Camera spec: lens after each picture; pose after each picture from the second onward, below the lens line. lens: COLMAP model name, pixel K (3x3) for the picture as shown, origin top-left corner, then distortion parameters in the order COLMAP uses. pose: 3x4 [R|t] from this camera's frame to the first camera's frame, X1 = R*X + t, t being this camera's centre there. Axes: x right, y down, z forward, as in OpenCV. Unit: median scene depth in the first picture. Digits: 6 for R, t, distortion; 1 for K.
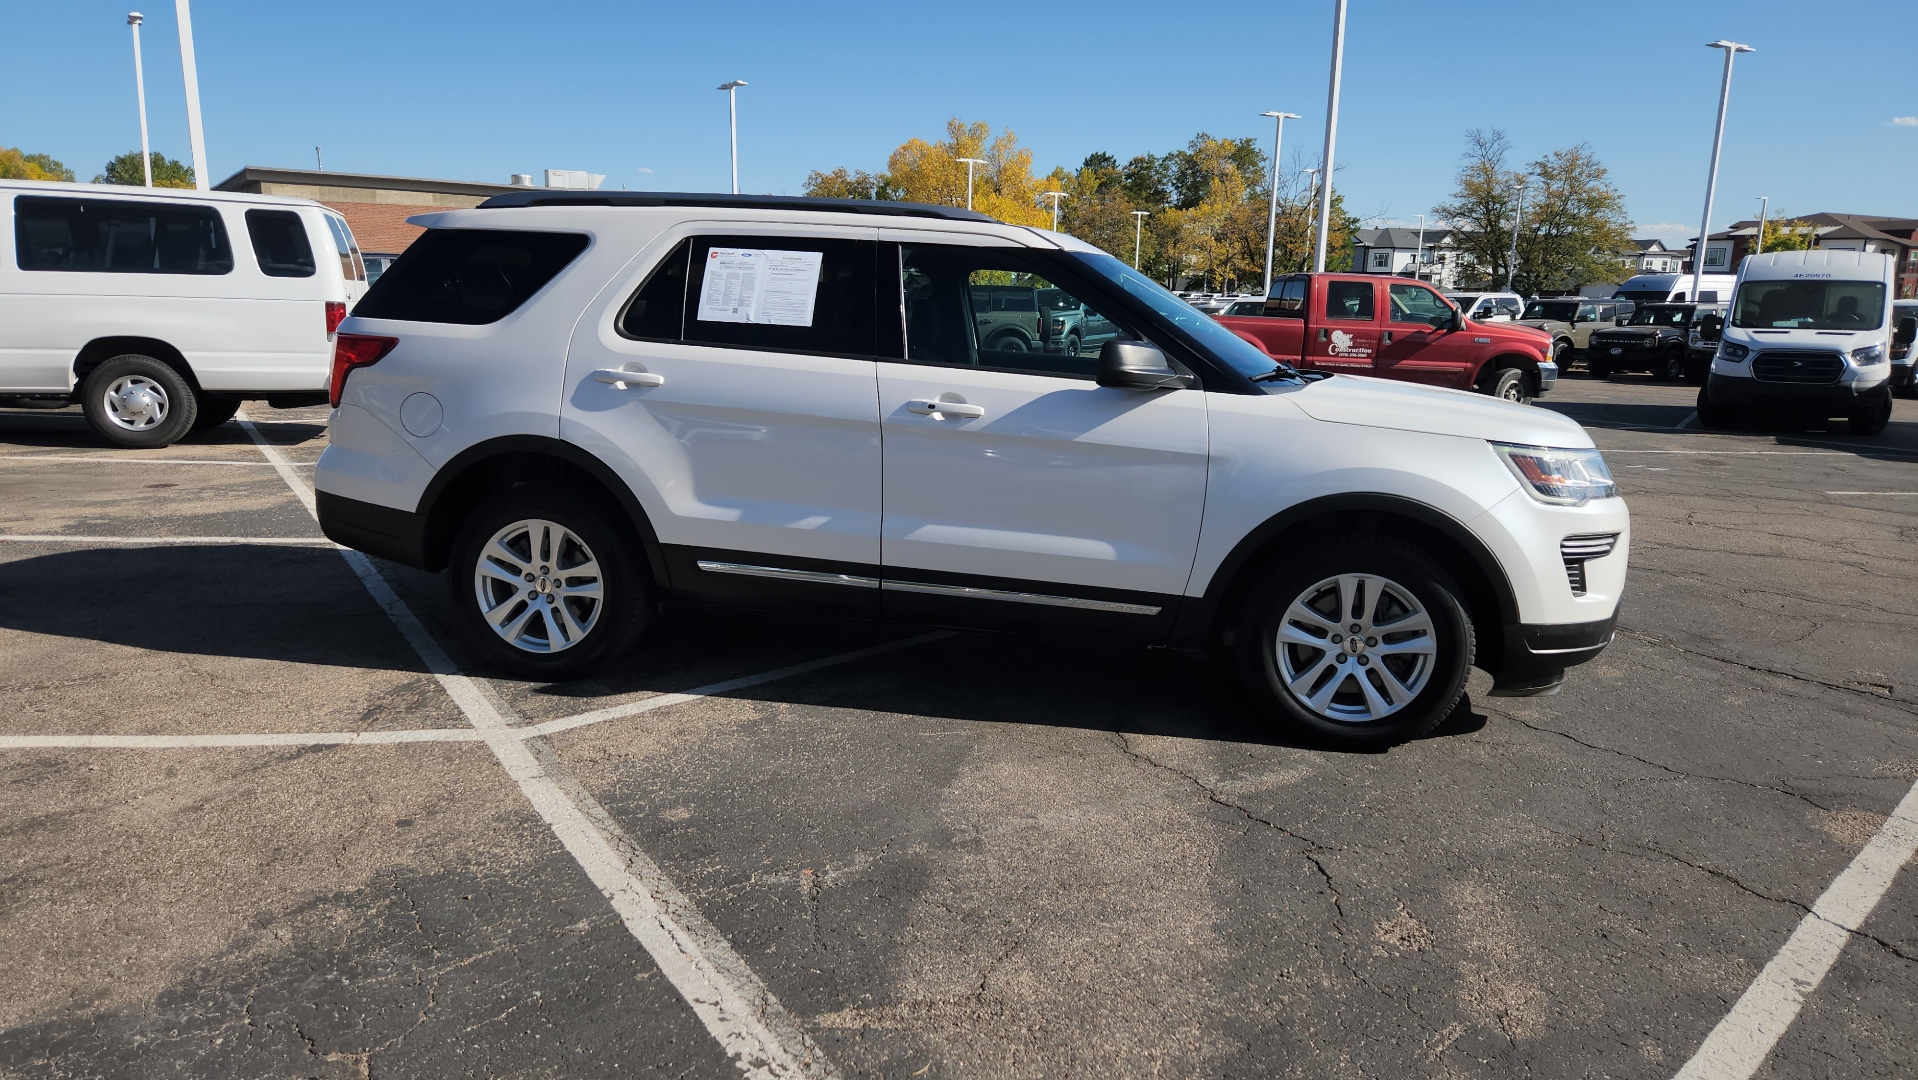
lens RADIAL K [[1288.7, 0, 928.2], [0, 1288.7, 537.4], [0, 0, 1]] dist [0.074942, -0.061287]
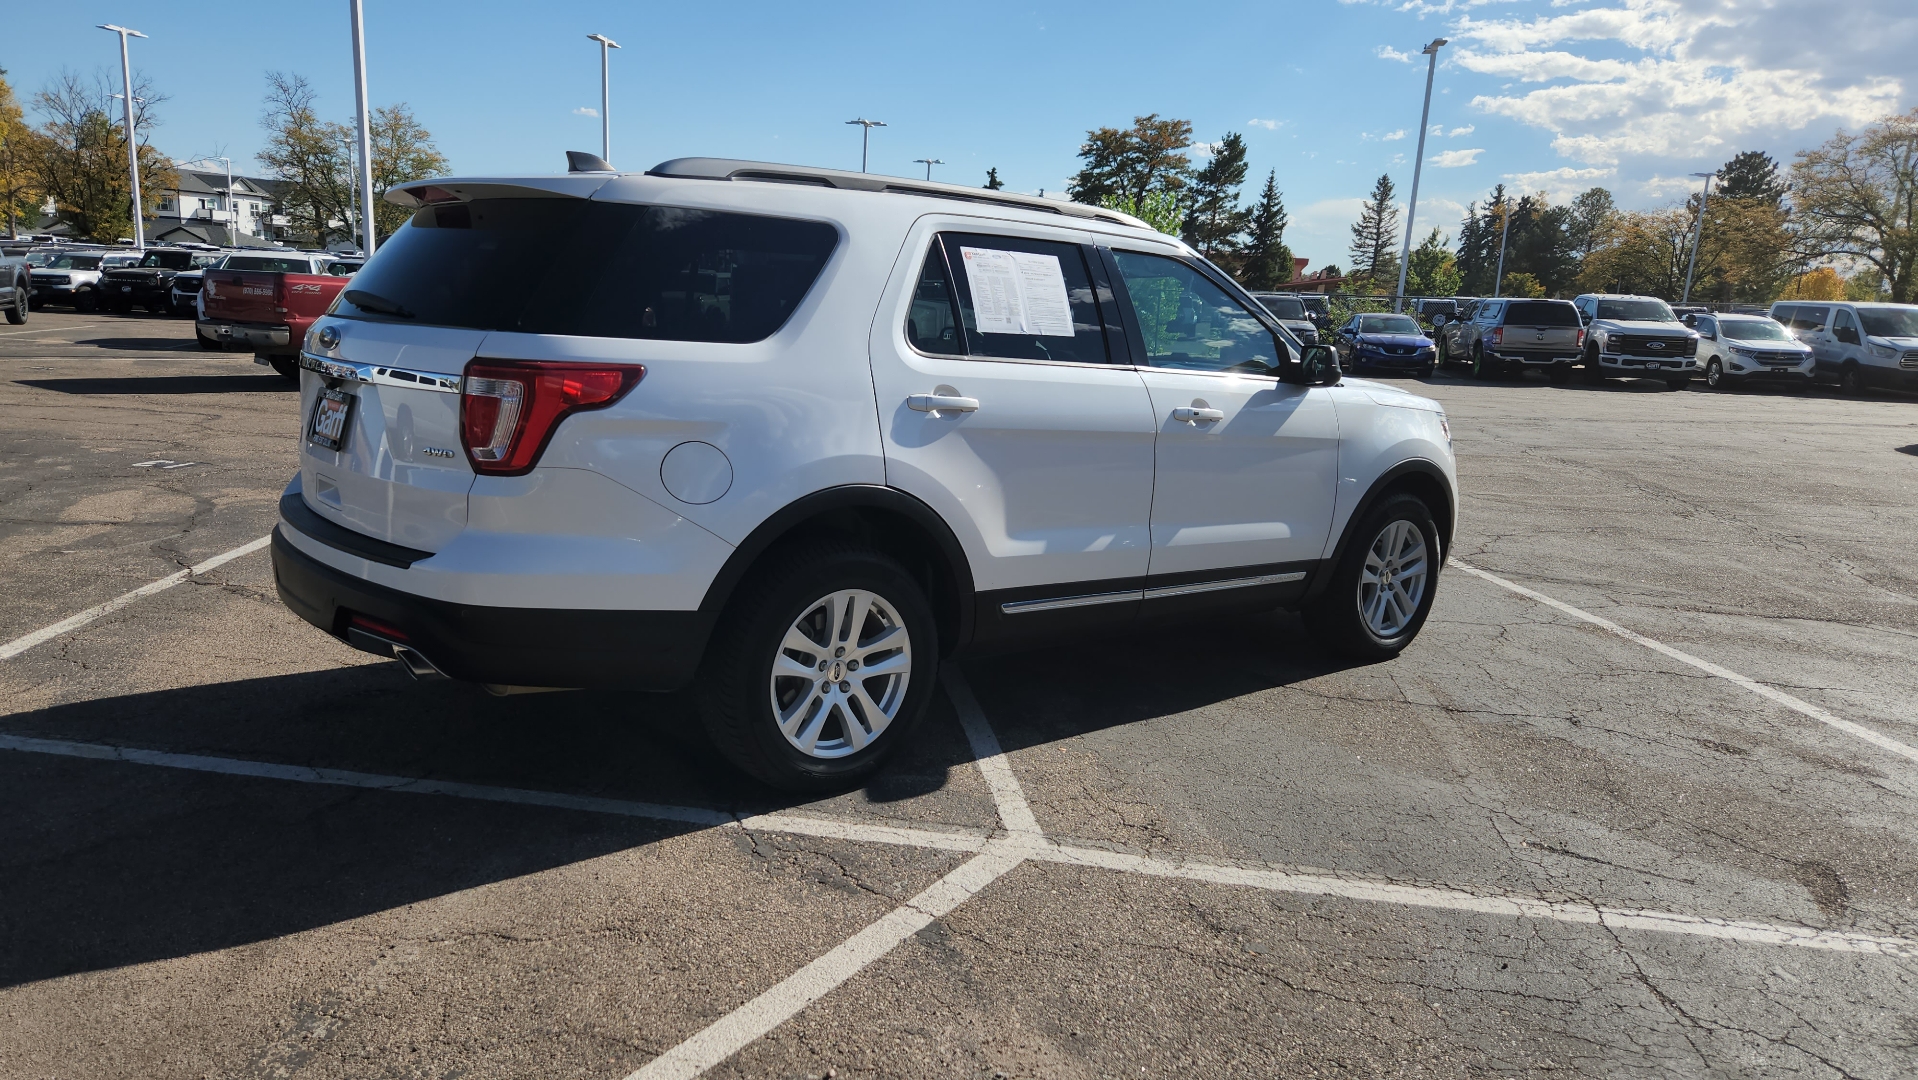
lens RADIAL K [[1295.4, 0, 922.4], [0, 1295.4, 546.1], [0, 0, 1]] dist [0.077696, -0.063909]
pose [[0.648552, -0.141782, 0.747849, -0.876628], [0.111662, 0.989591, 0.090777, -0.108879], [-0.752935, 0.024632, 0.657634, 0.458869]]
